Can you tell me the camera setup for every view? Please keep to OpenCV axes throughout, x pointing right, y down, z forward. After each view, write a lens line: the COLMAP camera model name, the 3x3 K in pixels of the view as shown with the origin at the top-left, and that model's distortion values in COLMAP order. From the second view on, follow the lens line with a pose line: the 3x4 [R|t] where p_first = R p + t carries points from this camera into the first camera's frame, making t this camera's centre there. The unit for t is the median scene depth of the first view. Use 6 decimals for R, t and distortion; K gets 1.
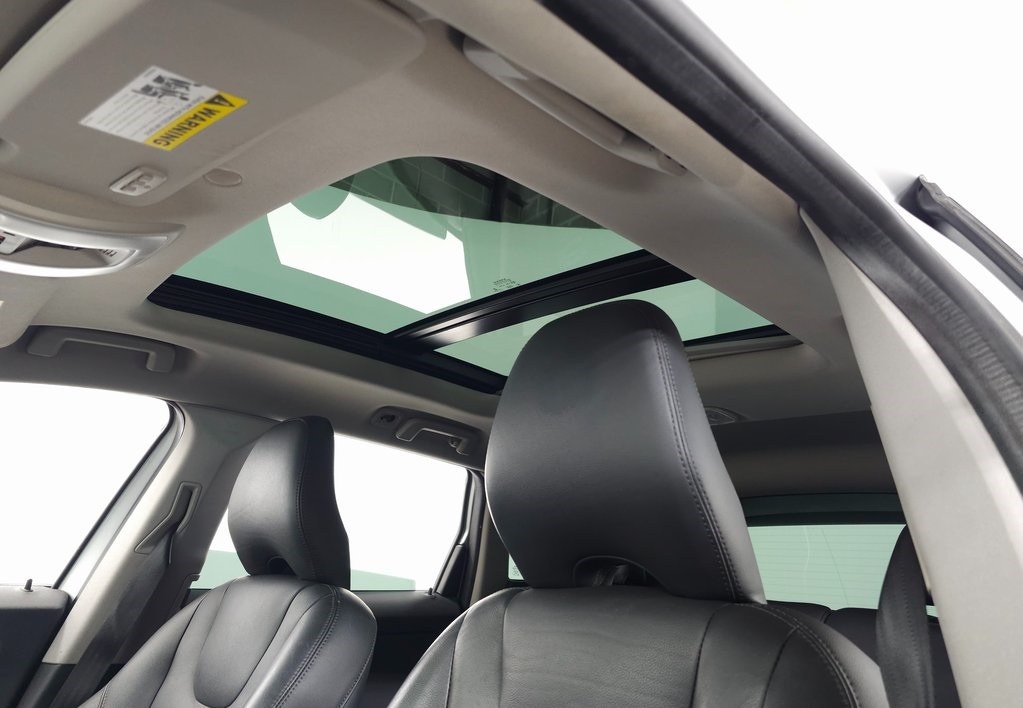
lens RADIAL K [[762.6, 0, 508.8], [0, 762.6, 351.4], [0, 0, 1]] dist [0.010041, 0.001106]
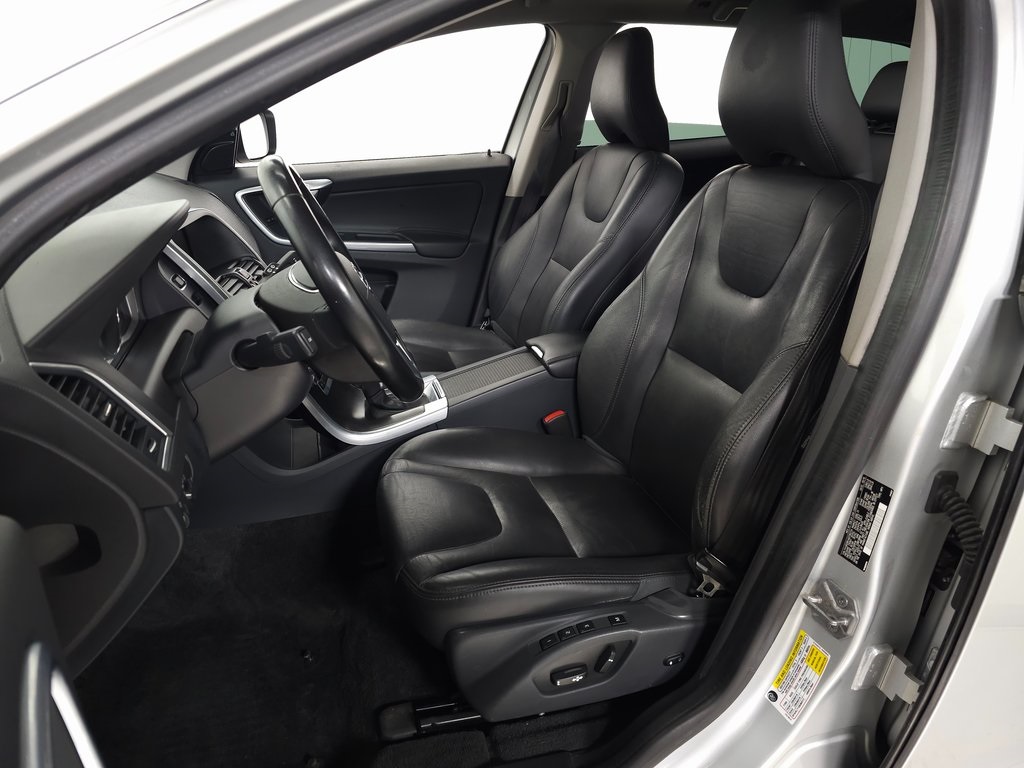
lens RADIAL K [[691.8, 0, 511.6], [0, 691.8, 383.0], [0, 0, 1]] dist [0.056933, -0.064263]
pose [[0.877642, 0.117459, -0.464702, 0.201804], [0.203078, 0.787070, 0.582478, -0.186310], [0.434170, -0.605578, 0.666912, -0.328105]]
